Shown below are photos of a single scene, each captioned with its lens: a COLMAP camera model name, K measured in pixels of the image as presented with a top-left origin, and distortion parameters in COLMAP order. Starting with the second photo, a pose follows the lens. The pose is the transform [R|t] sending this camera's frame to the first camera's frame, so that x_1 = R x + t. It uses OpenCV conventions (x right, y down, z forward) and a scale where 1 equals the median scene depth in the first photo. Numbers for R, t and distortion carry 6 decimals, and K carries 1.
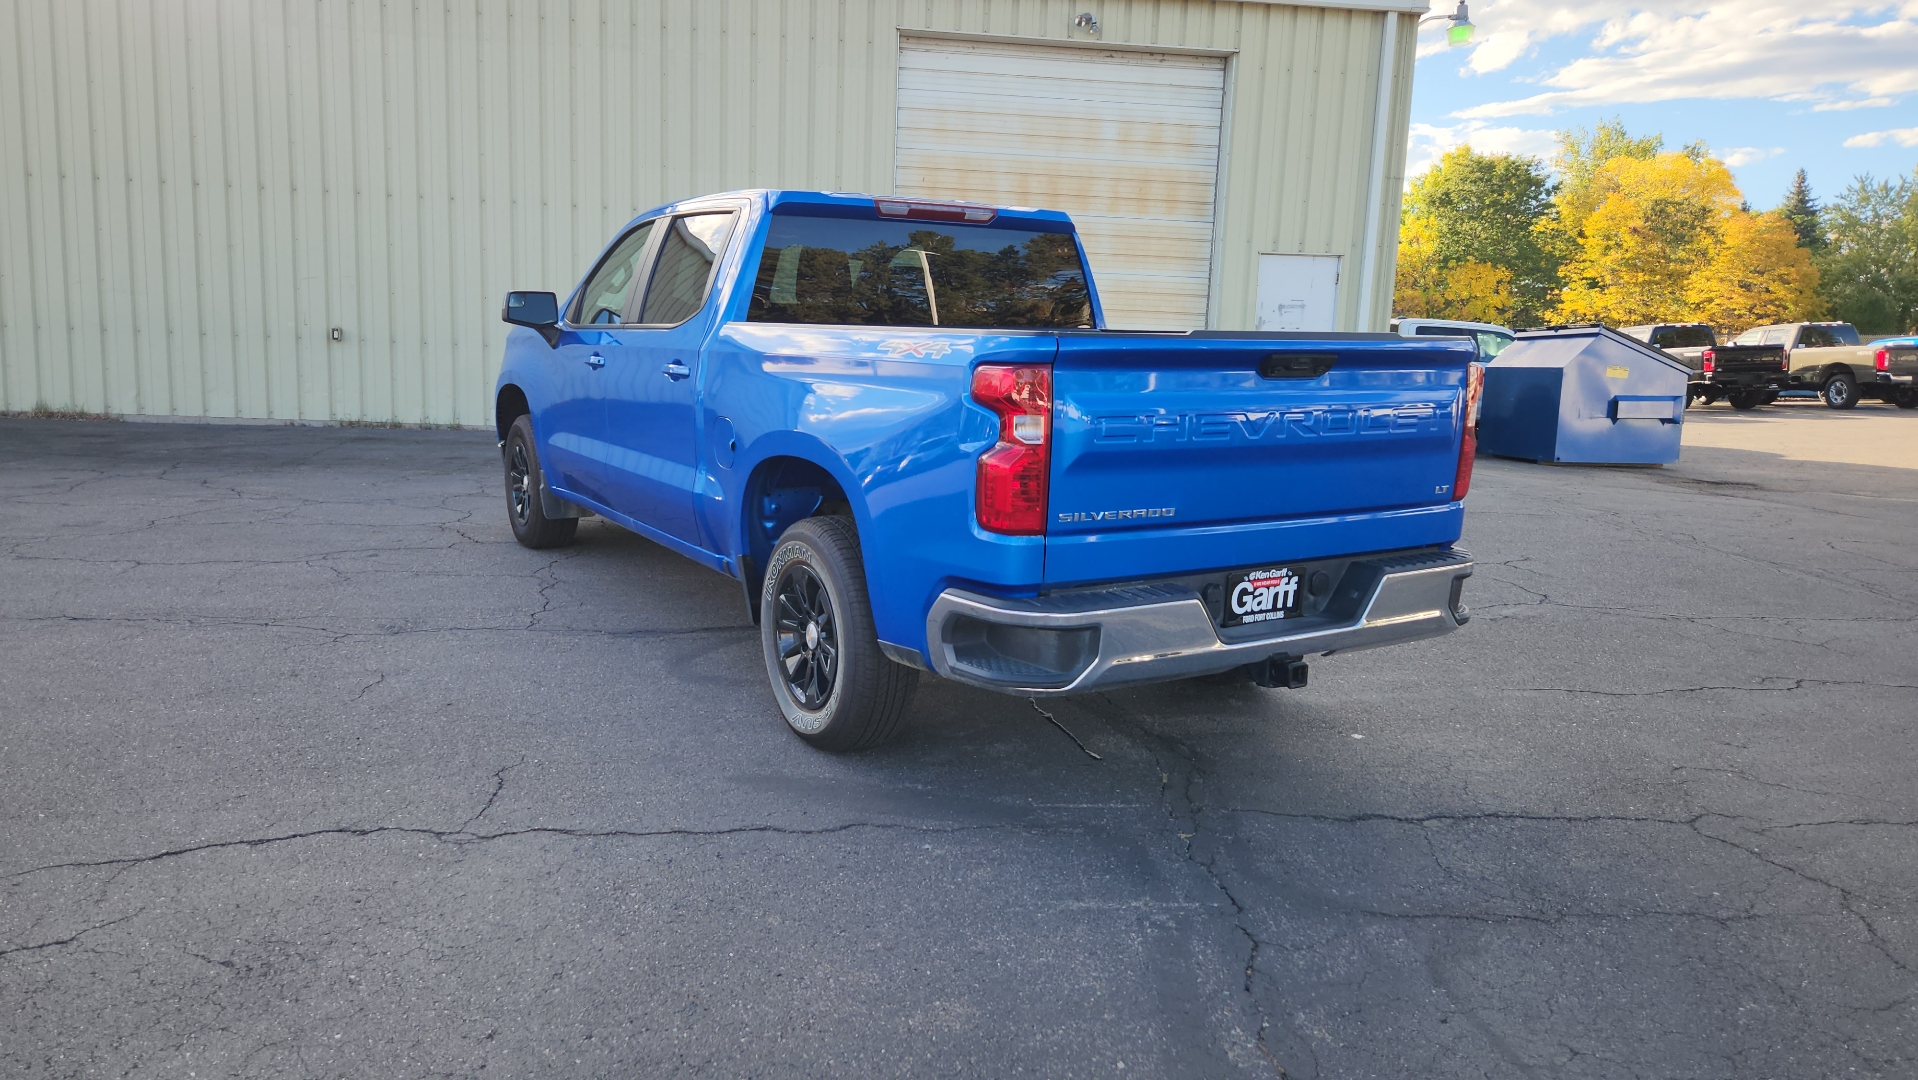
lens RADIAL K [[1294.1, 0, 954.6], [0, 1294.1, 543.4], [0, 0, 1]] dist [0.072119, -0.064969]
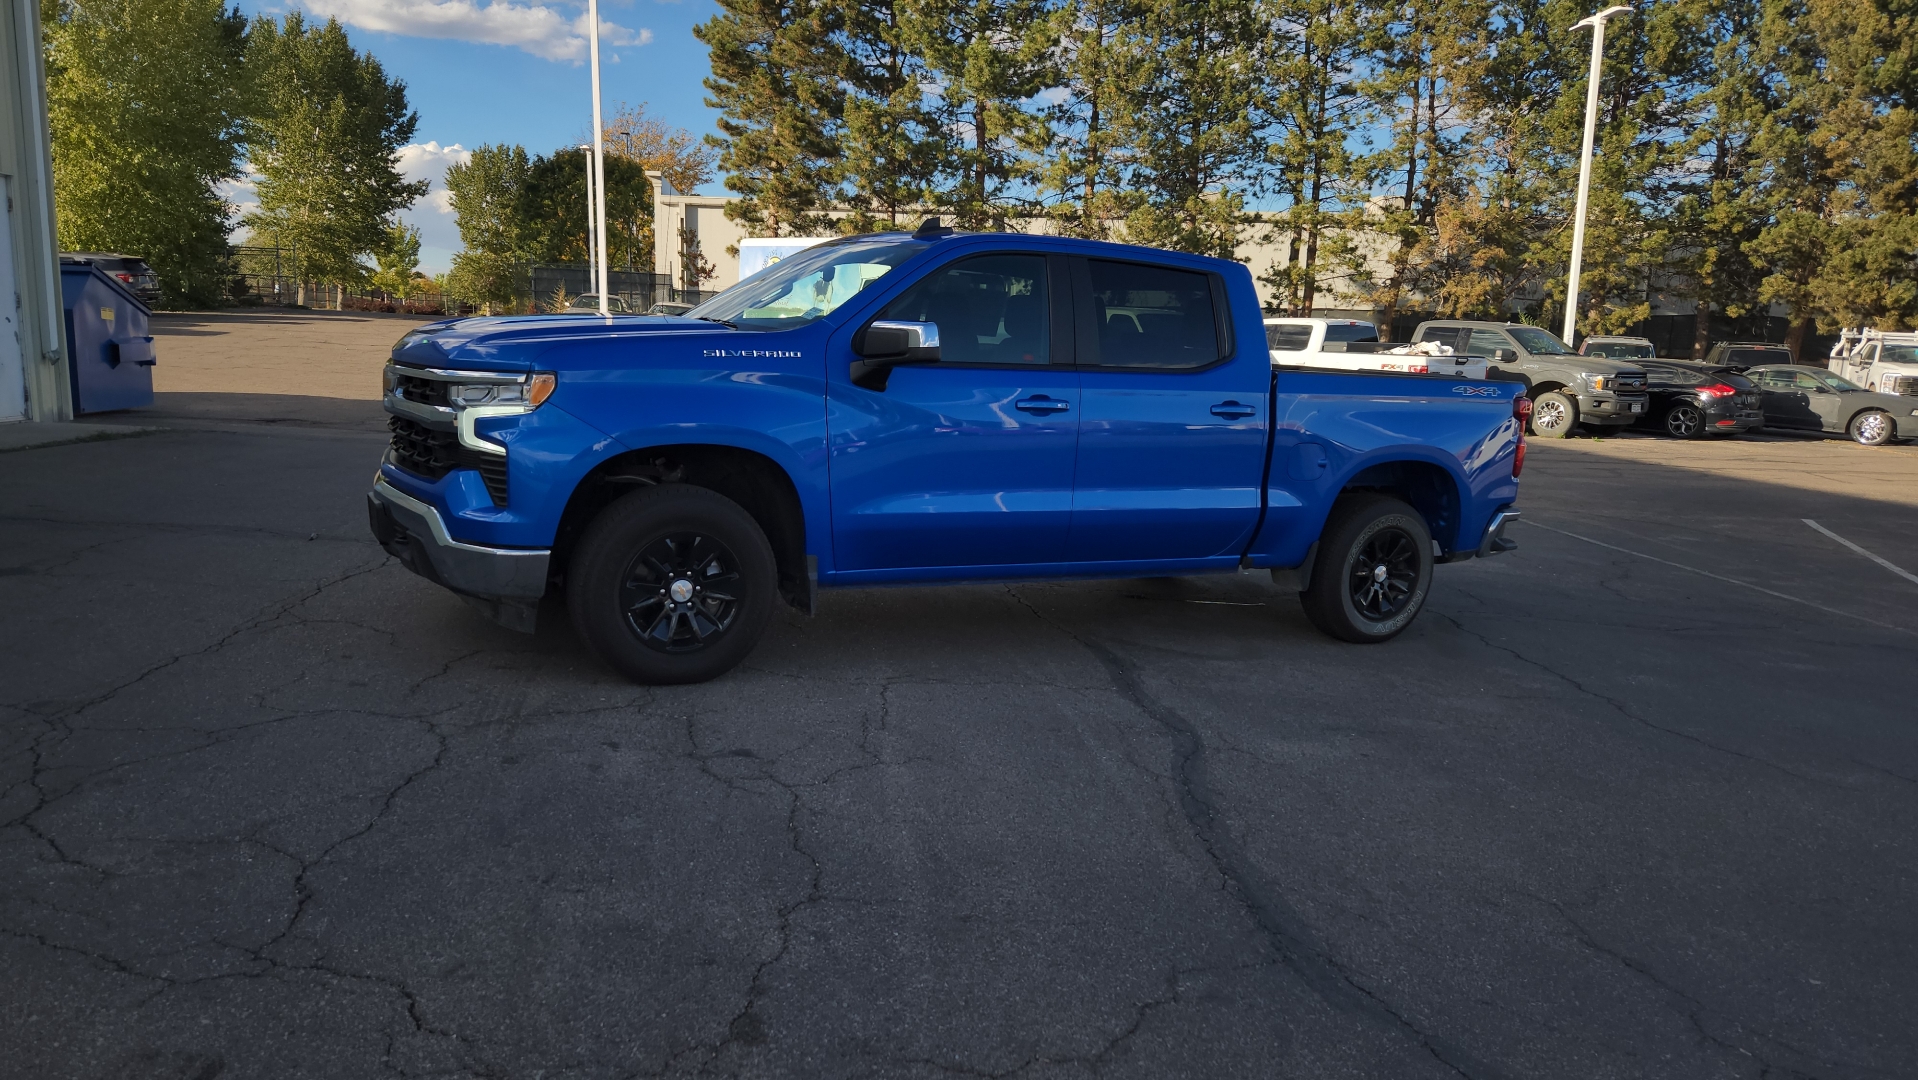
lens RADIAL K [[1236.9, 0, 942.7], [0, 1236.9, 536.4], [0, 0, 1]] dist [0.066873, -0.048535]
pose [[0.060426, -0.182753, 0.981300, -1.306698], [0.102522, 0.979034, 0.176018, -0.237937], [-0.992894, 0.089968, 0.077895, 1.140851]]
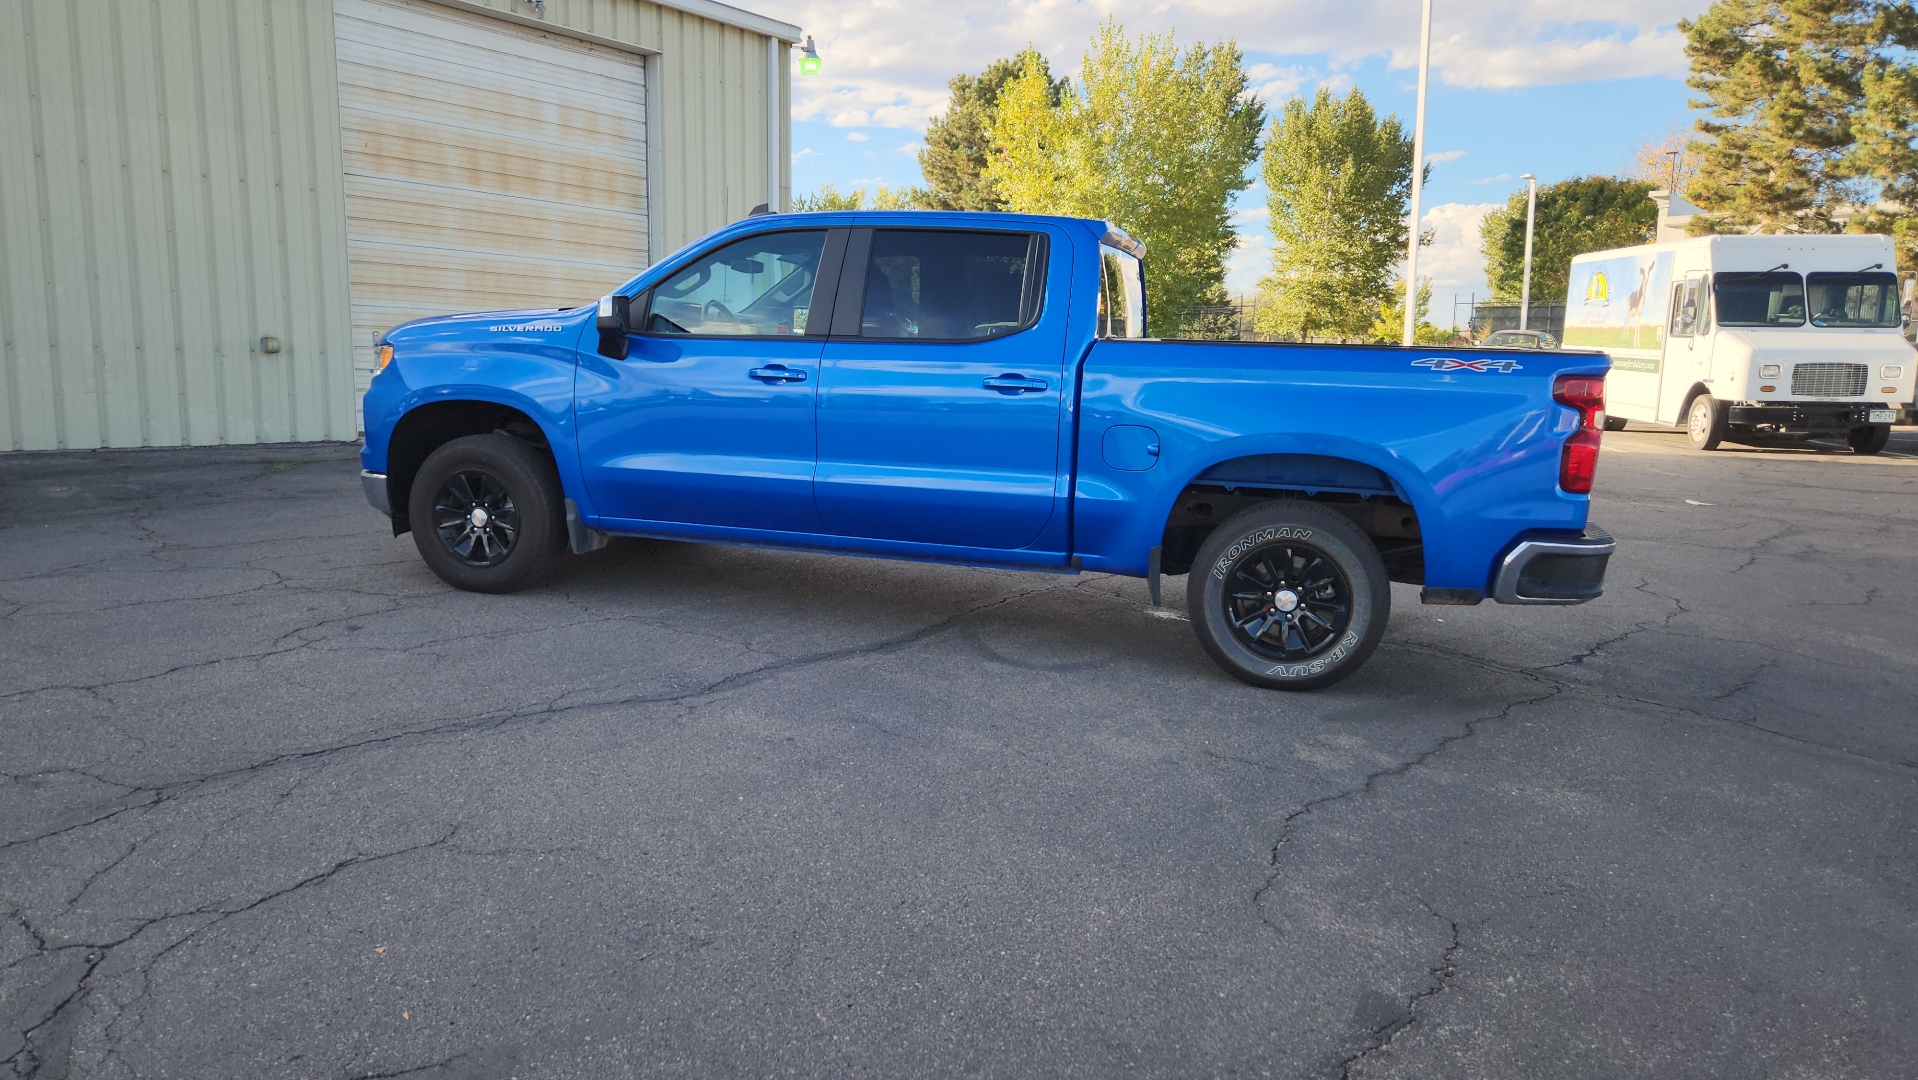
lens RADIAL K [[1265.0, 0, 959.0], [0, 1265.0, 540.0], [0, 0, 1]] dist [0.071068, -0.065020]
pose [[0.736551, -0.110160, 0.667352, -0.909270], [0.097620, 0.993631, 0.056276, -0.066715], [-0.669301, 0.023697, 0.742614, 0.257096]]
